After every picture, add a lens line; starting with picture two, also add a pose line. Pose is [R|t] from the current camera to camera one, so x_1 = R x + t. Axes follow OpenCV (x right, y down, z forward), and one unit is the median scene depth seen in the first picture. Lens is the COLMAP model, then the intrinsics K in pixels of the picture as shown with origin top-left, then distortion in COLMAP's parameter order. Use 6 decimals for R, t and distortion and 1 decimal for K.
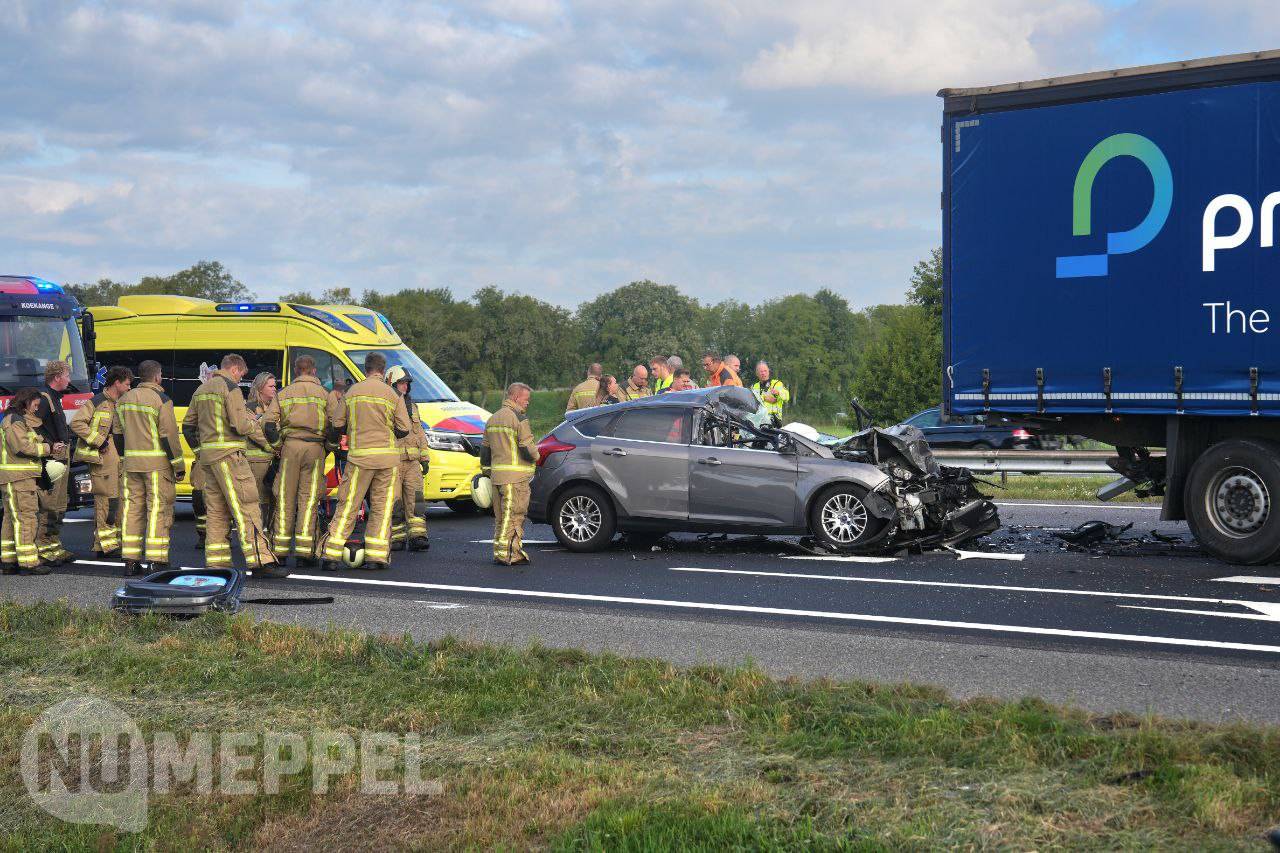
lens RADIAL K [[2791.7, 0, 627.2], [0, 2791.7, 424.0], [0, 0, 1]] dist [0.582468, 0.000000]
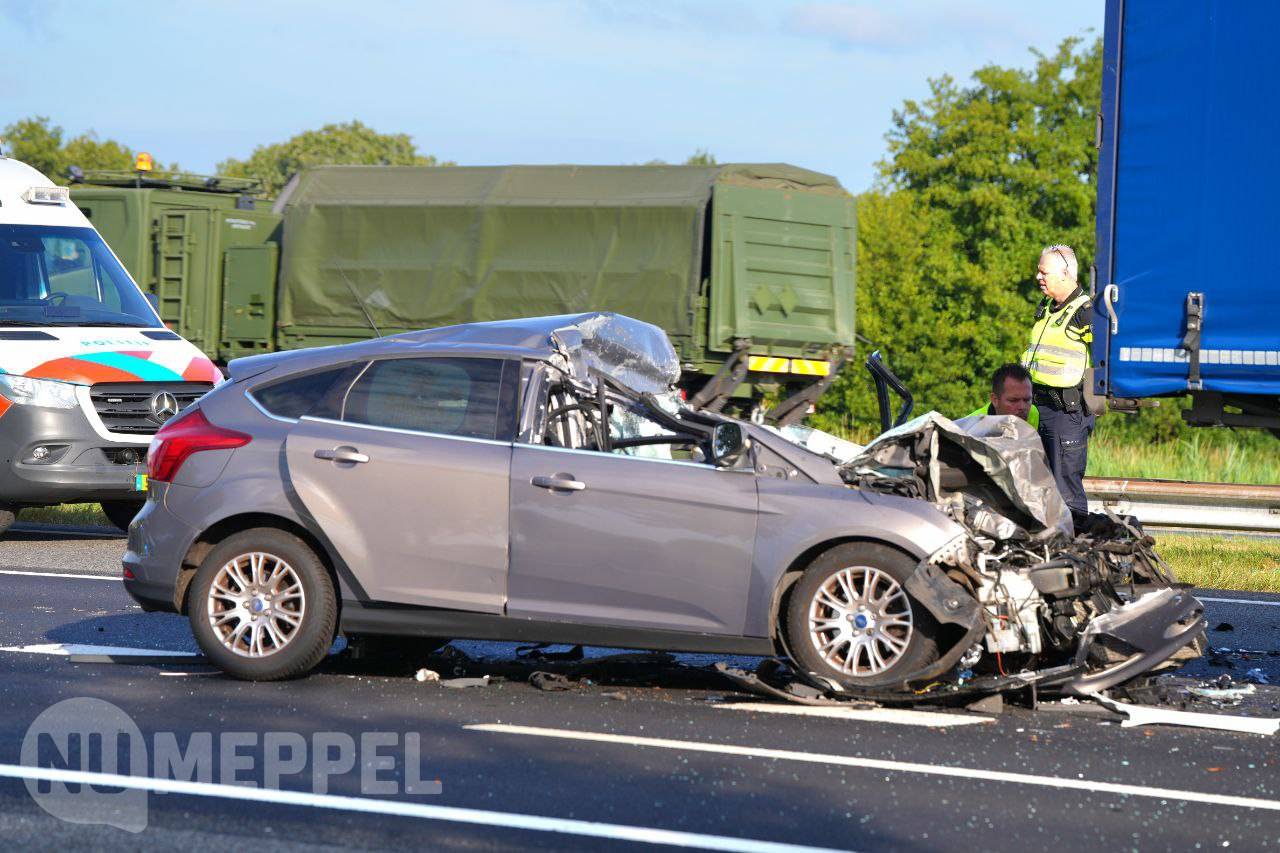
lens RADIAL K [[4278.1, 0, 642.0], [0, 4278.1, 415.4], [0, 0, 1]] dist [1.013638, 0.000000]
pose [[0.994548, 0.034243, 0.098492, -0.024810], [-0.034046, 0.999413, -0.003683, 0.004640], [-0.098560, 0.000309, 0.995131, 0.317181]]
